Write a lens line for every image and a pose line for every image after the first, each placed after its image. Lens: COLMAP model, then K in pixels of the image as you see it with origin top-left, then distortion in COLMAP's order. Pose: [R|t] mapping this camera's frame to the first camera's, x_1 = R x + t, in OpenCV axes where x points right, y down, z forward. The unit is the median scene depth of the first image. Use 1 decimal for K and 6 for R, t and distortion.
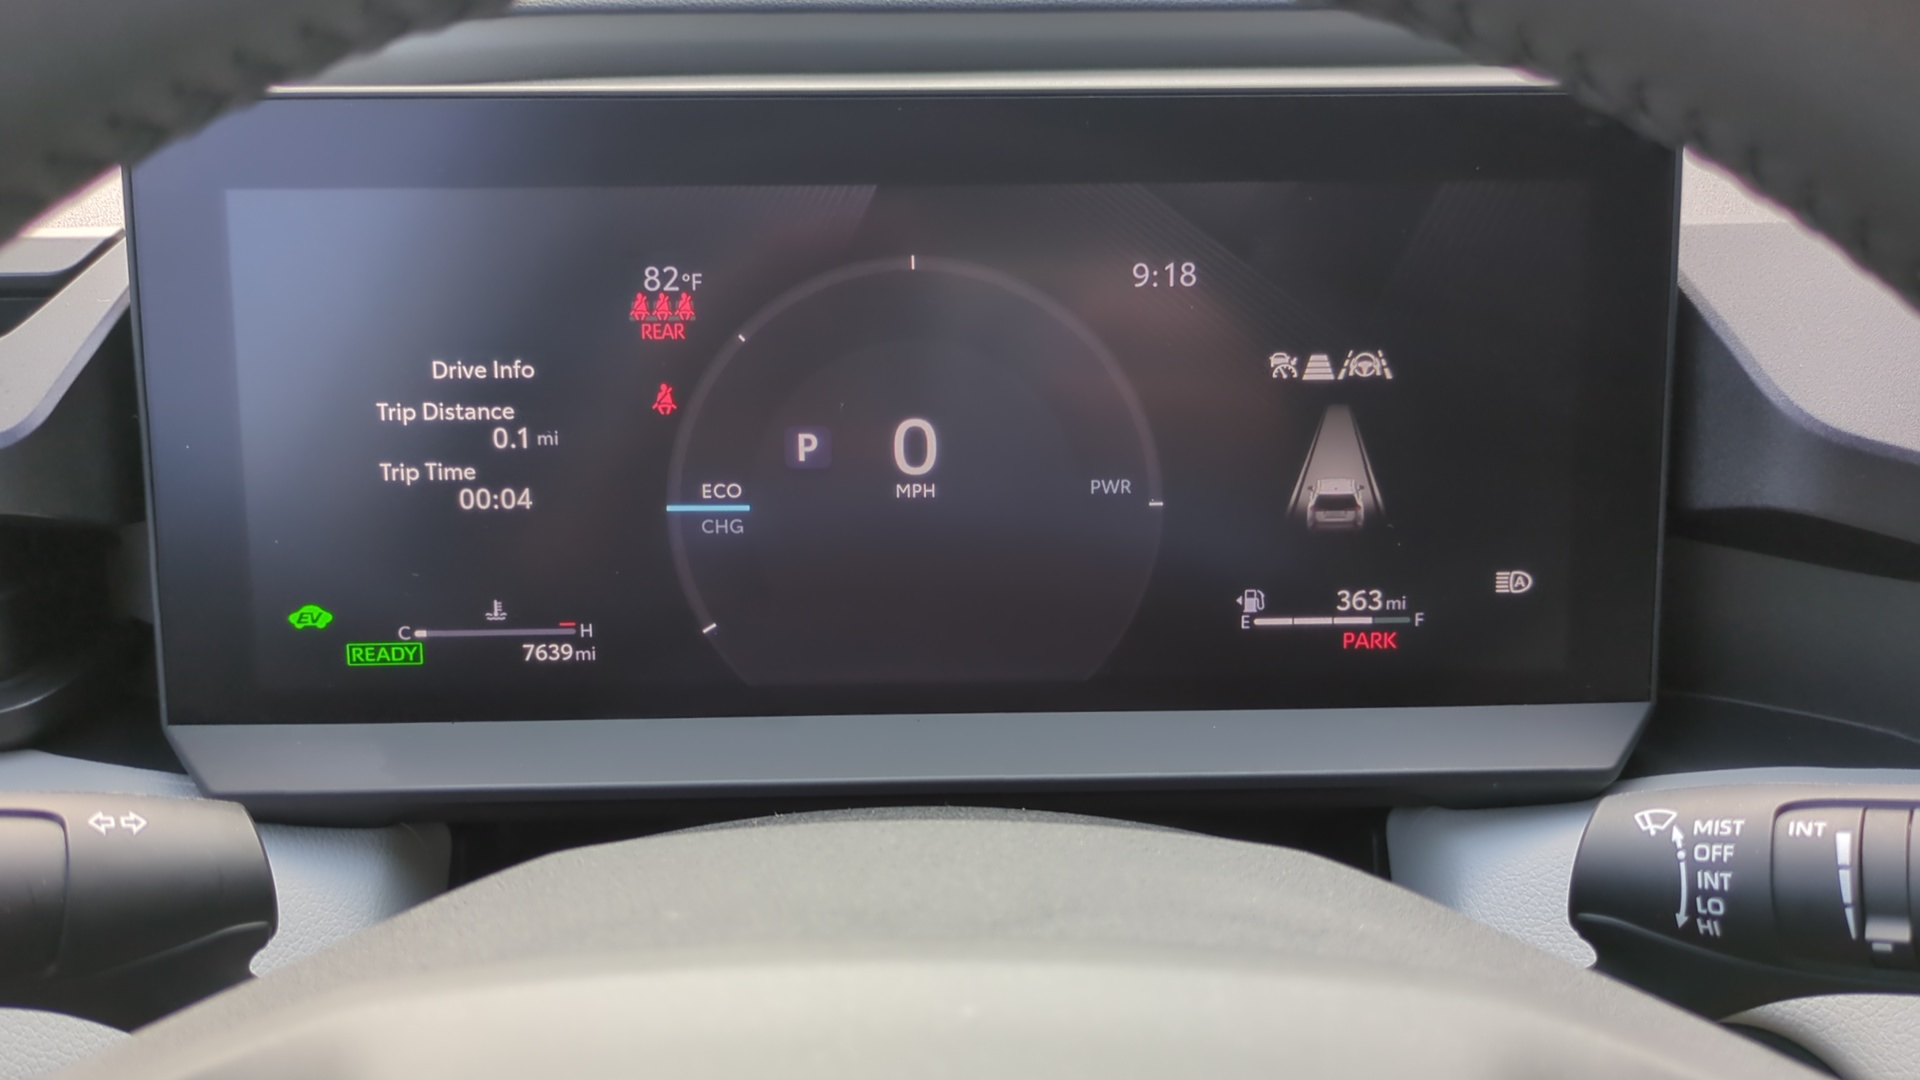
lens RADIAL K [[1643.6, 0, 960.0], [0, 1643.6, 540.0], [0, 0, 1]] dist [-0.006787, -0.009815]
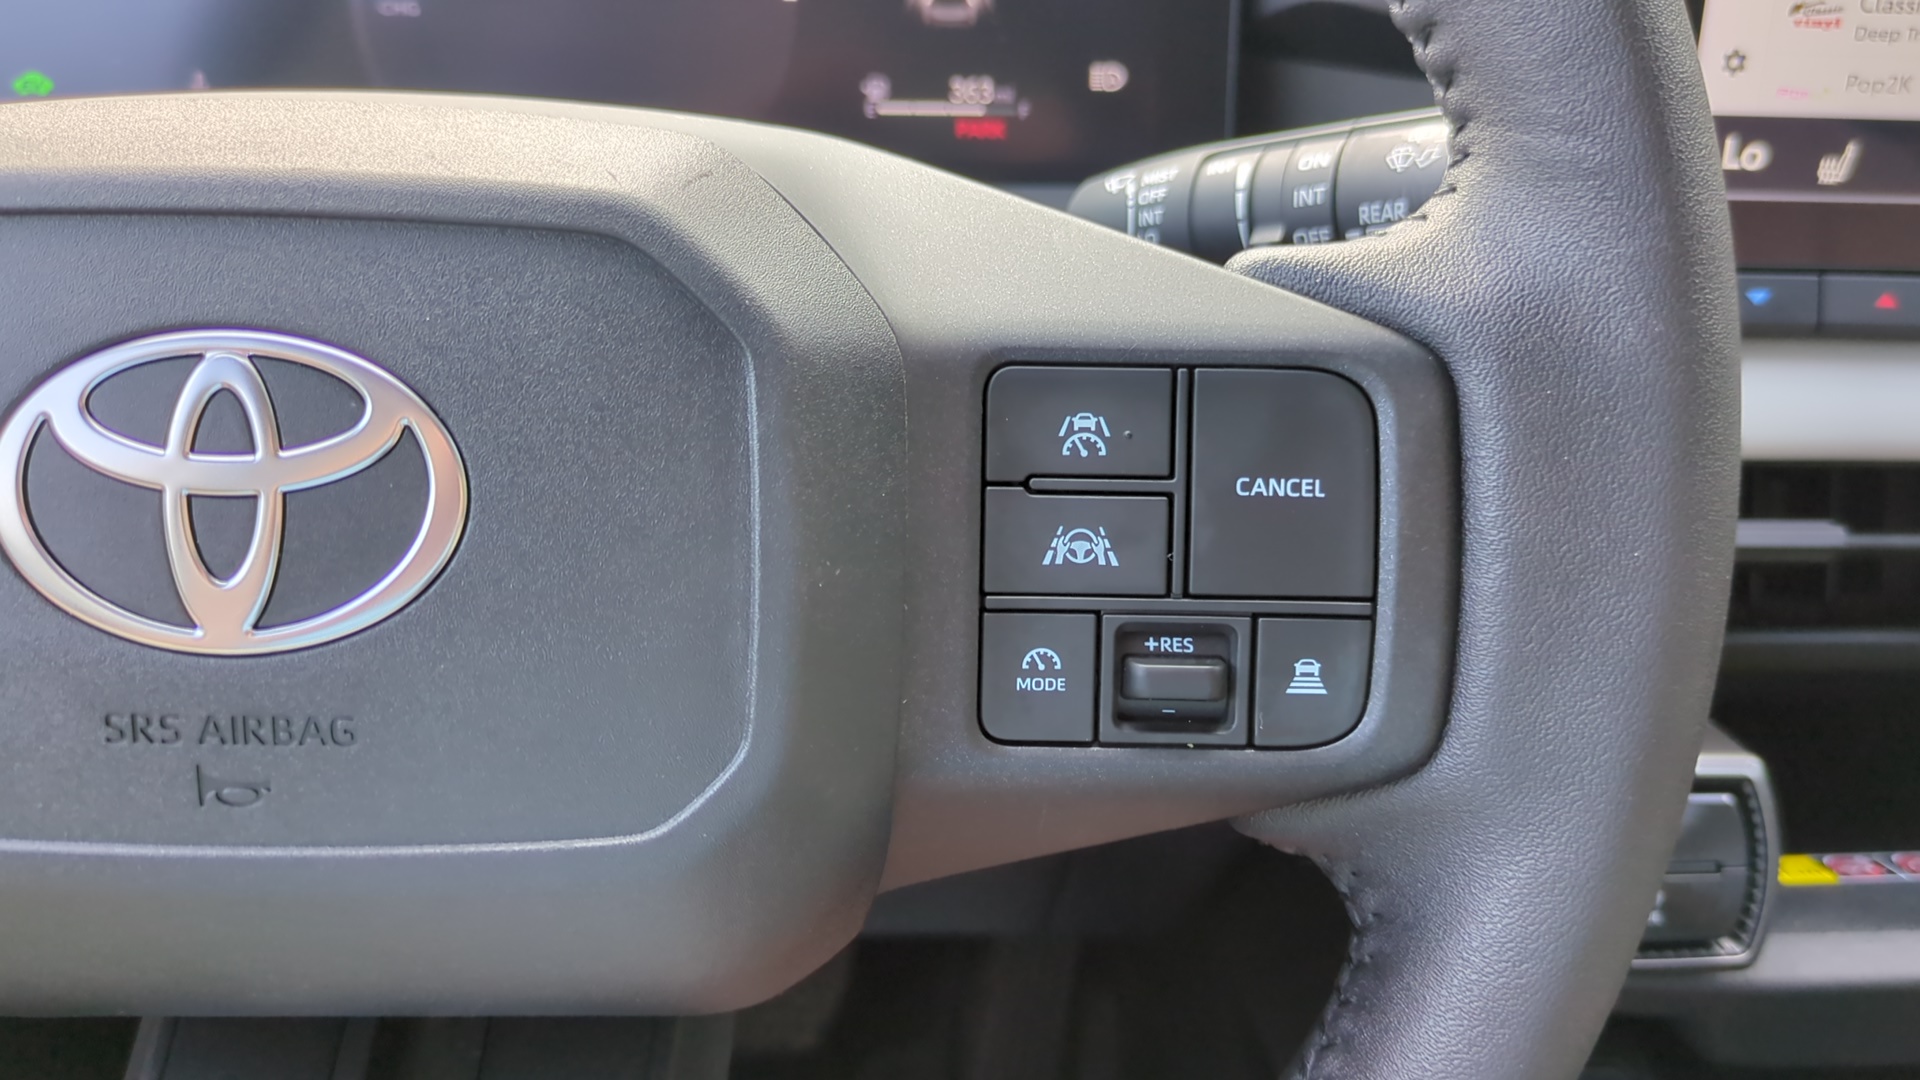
lens RADIAL K [[1643.6, 0, 960.0], [0, 1643.6, 540.0], [0, 0, 1]] dist [-0.006787, -0.009815]
pose [[0.999412, 0.012082, 0.032095, 0.205376], [-0.015090, 0.995345, 0.095186, 0.240517], [-0.030796, -0.095614, 0.994942, -0.163679]]
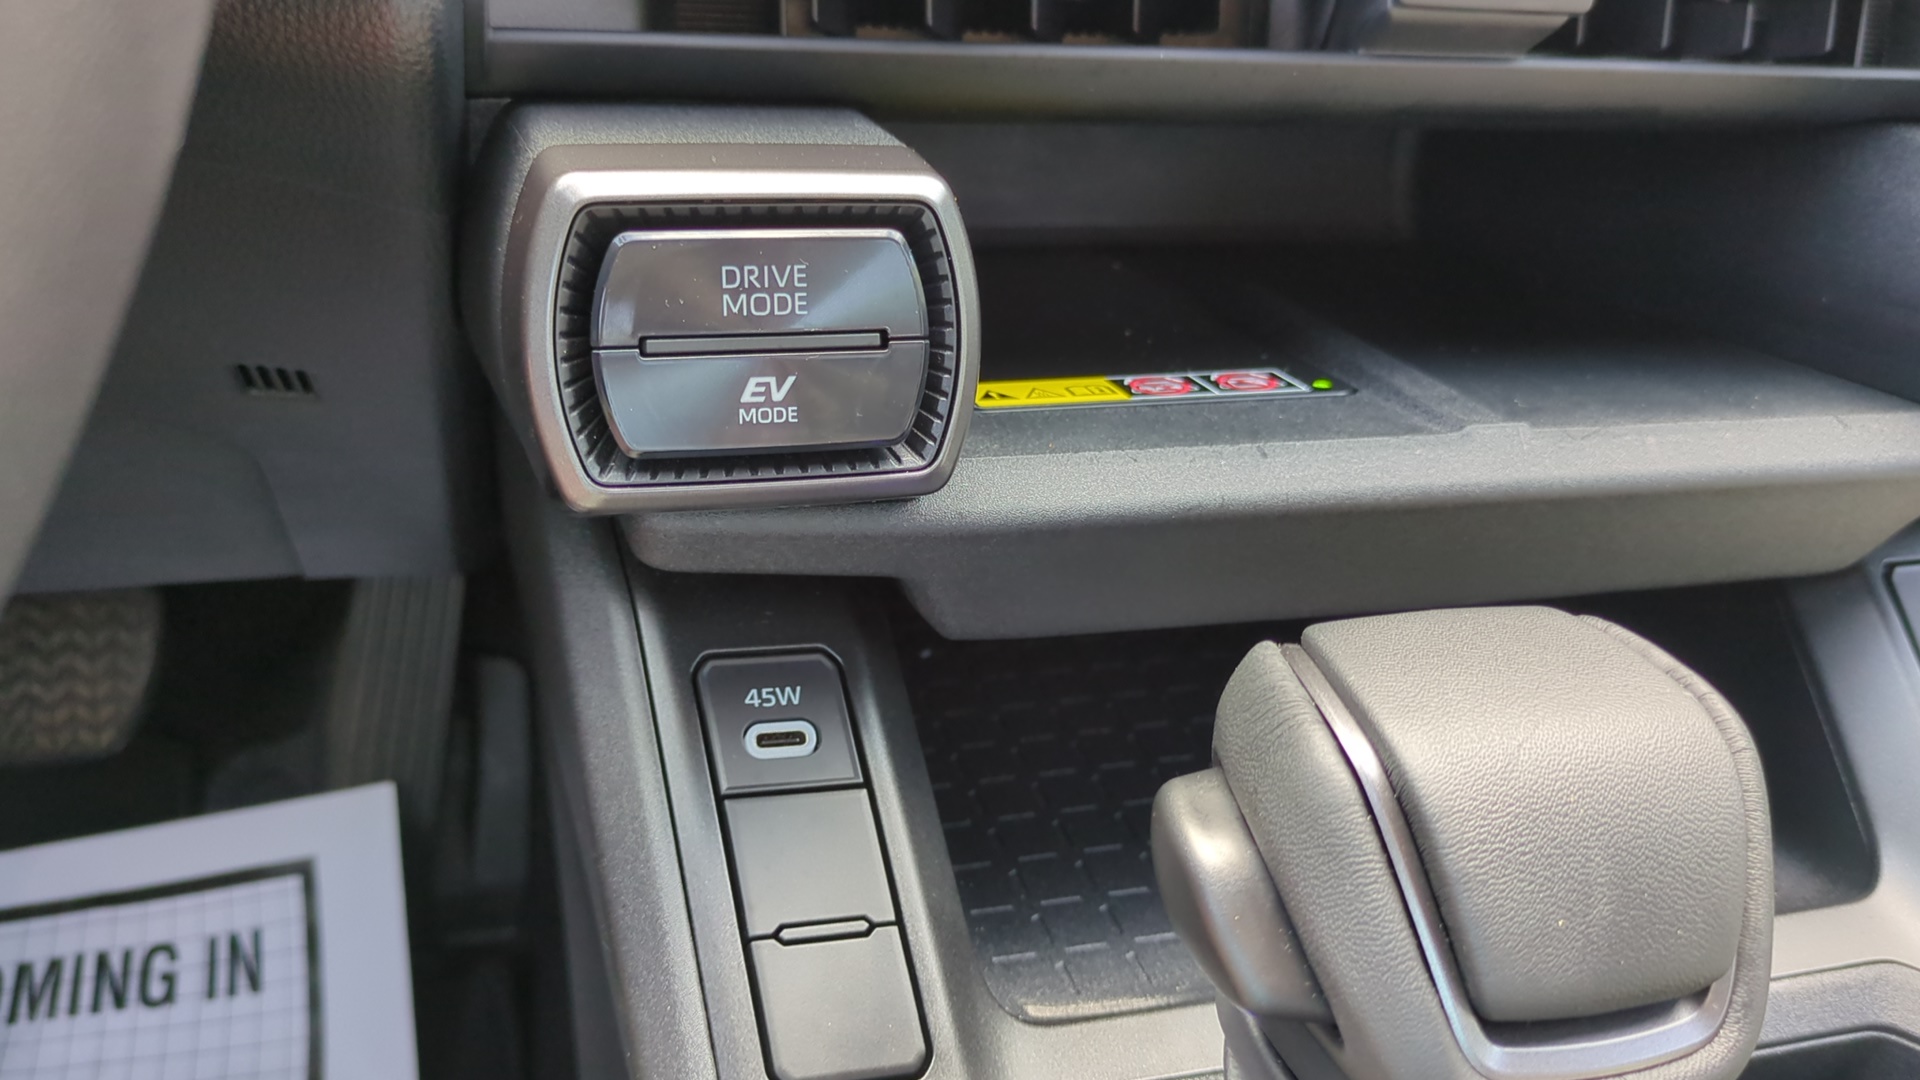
lens RADIAL K [[1672.2, 0, 960.0], [0, 1672.2, 540.0], [0, 0, 1]] dist [0.071302, -0.089048]
pose [[0.964998, -0.043477, 0.258628, 0.534532], [-0.026266, 0.965182, 0.260257, 0.418304], [-0.260938, -0.257941, 0.930257, 0.114448]]
